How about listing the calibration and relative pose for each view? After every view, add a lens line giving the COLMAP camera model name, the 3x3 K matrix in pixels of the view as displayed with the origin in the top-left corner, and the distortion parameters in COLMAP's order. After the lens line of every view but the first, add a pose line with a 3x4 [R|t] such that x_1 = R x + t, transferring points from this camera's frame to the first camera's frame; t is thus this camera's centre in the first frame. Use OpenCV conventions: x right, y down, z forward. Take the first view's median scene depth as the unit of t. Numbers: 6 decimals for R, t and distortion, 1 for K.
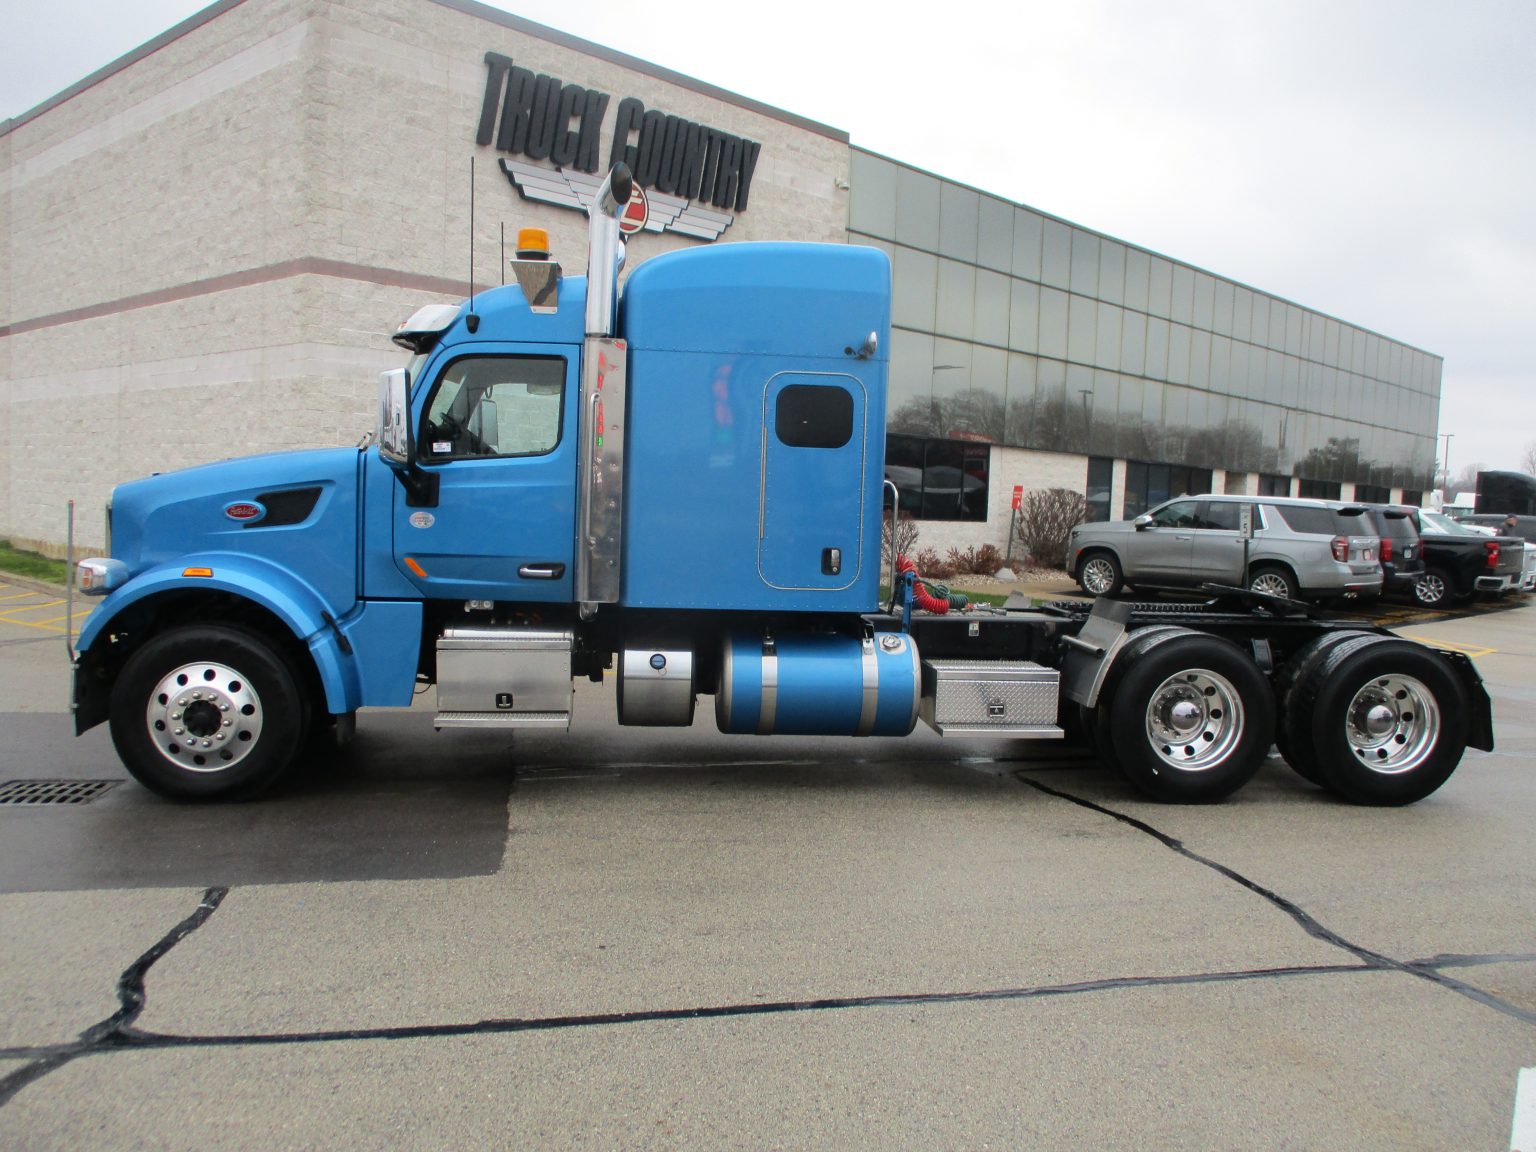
lens RADIAL K [[1276.1, 0, 793.7], [0, 1276.1, 569.3], [0, 0, 1]] dist [-0.031717, 0.015756]
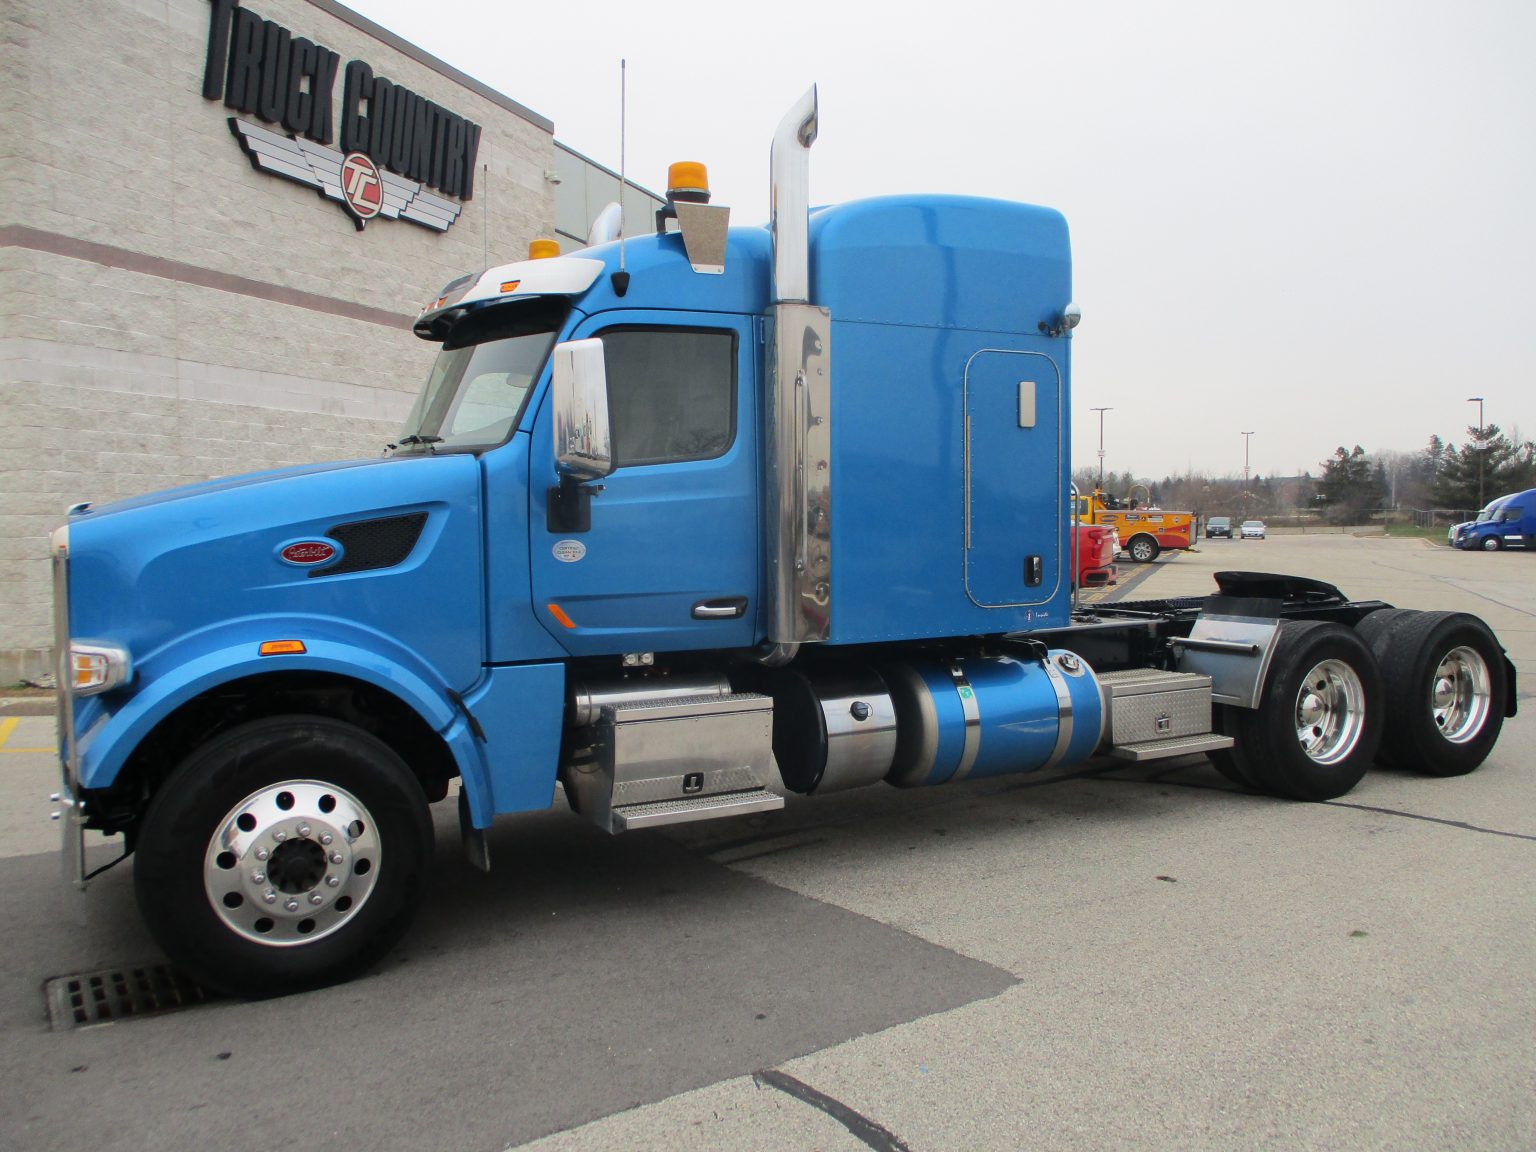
lens RADIAL K [[1243.9, 0, 768.0], [0, 1243.9, 576.0], [0, 0, 1]] dist [-0.043820, 0.022791]
pose [[0.930422, -0.065585, 0.360574, -0.238833], [0.067766, 0.997679, 0.006608, -0.011350], [-0.360170, 0.018287, 0.932707, 0.157406]]
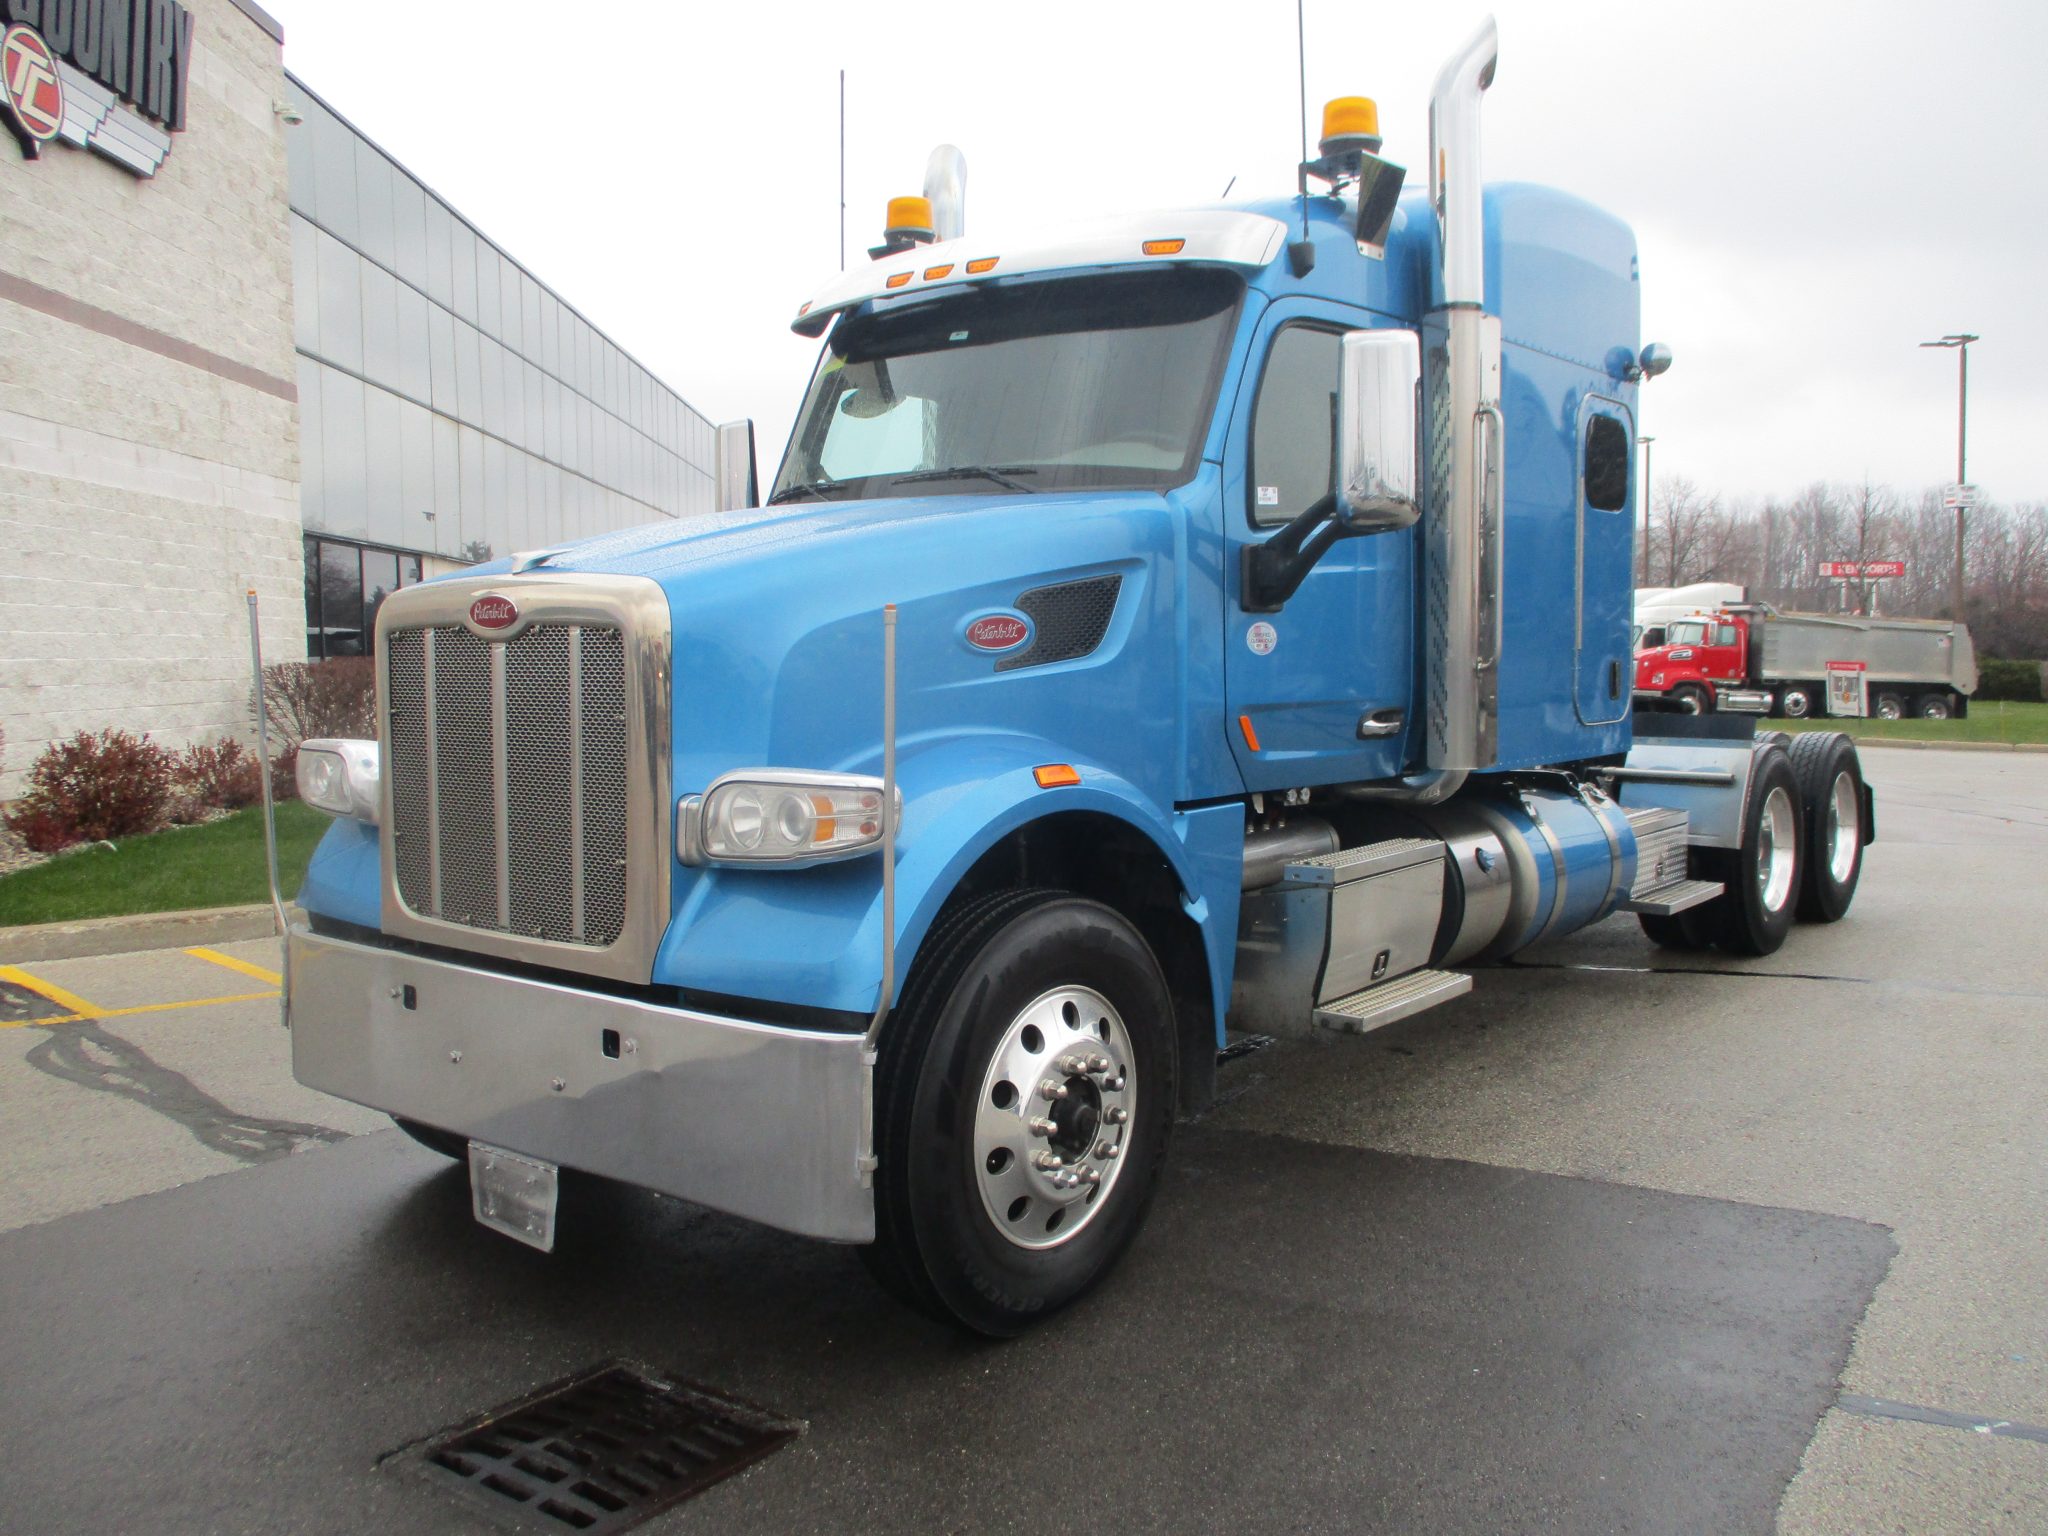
lens RADIAL K [[1701.4, 0, 1058.3], [0, 1701.4, 759.1], [0, 0, 1]] dist [-0.031717, 0.015756]
pose [[0.713476, -0.085648, 0.695426, -0.443093], [0.076731, 0.996083, 0.043955, -0.014326], [-0.696466, 0.022000, 0.717252, 0.307468]]
